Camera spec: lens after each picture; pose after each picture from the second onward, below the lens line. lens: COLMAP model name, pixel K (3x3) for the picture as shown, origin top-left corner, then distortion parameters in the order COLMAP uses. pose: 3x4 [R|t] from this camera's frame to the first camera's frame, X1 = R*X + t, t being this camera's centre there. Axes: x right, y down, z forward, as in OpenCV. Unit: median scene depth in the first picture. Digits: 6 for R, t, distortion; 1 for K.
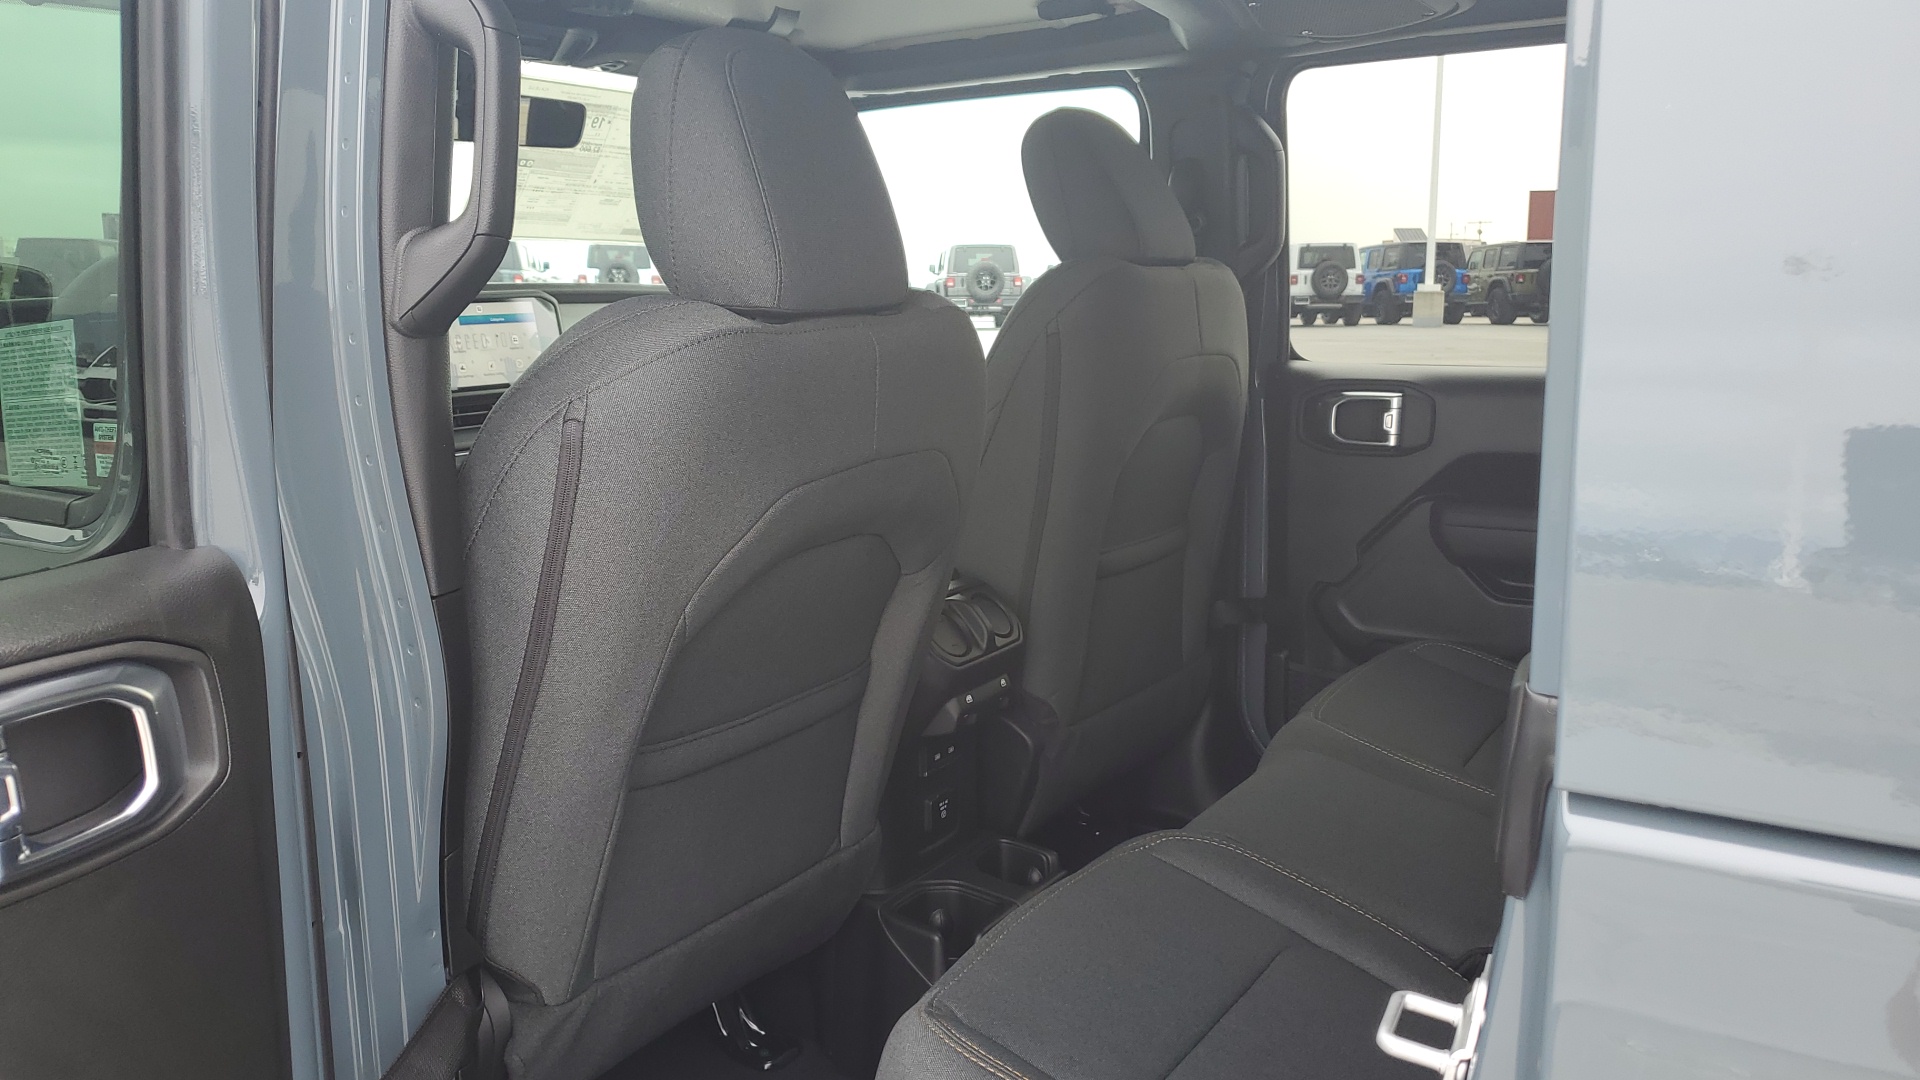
lens RADIAL K [[1509.6, 0, 960.0], [0, 1509.6, 540.0], [0, 0, 1]] dist [0.026013, -0.008253]
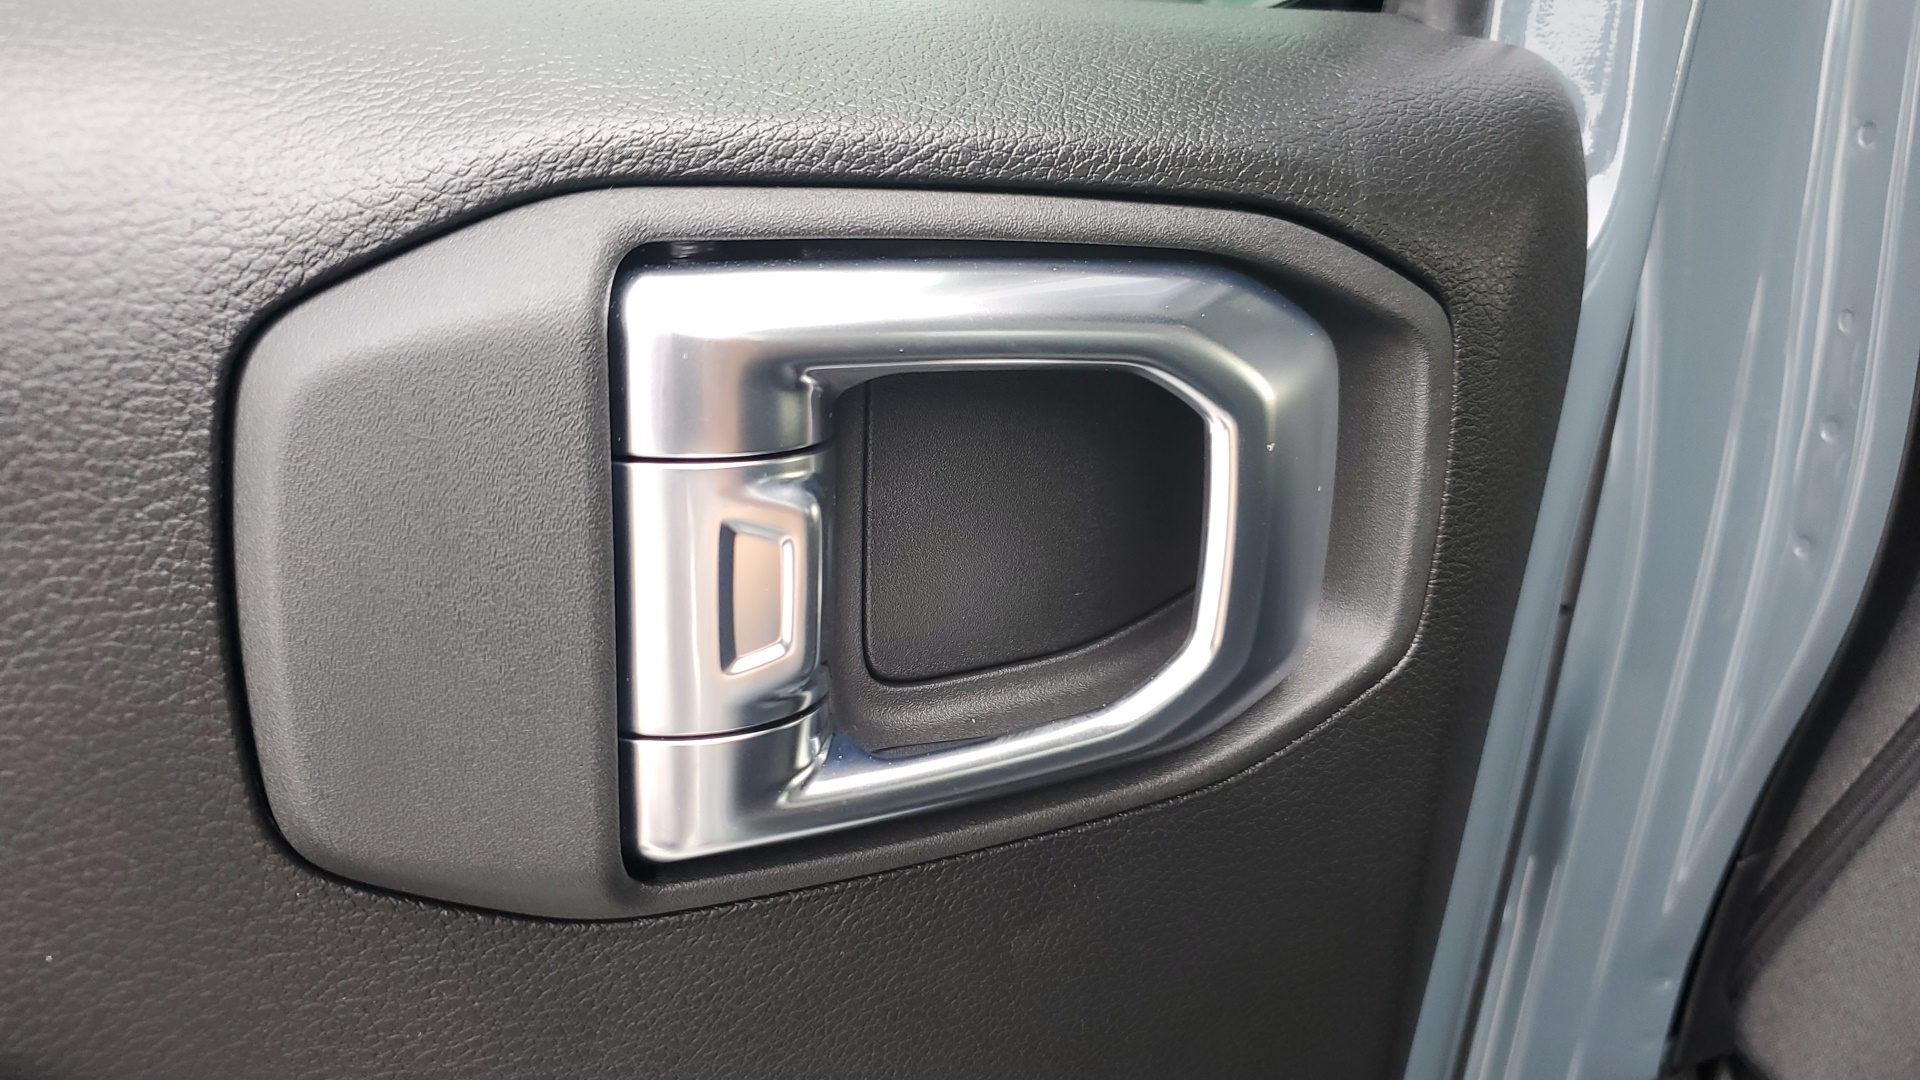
lens RADIAL K [[1509.6, 0, 960.0], [0, 1509.6, 540.0], [0, 0, 1]] dist [0.026013, -0.008253]
pose [[0.708289, 0.317760, -0.630361, -0.246307], [-0.206944, 0.947194, 0.244944, 0.045437], [0.674908, -0.043042, 0.736646, 0.483645]]
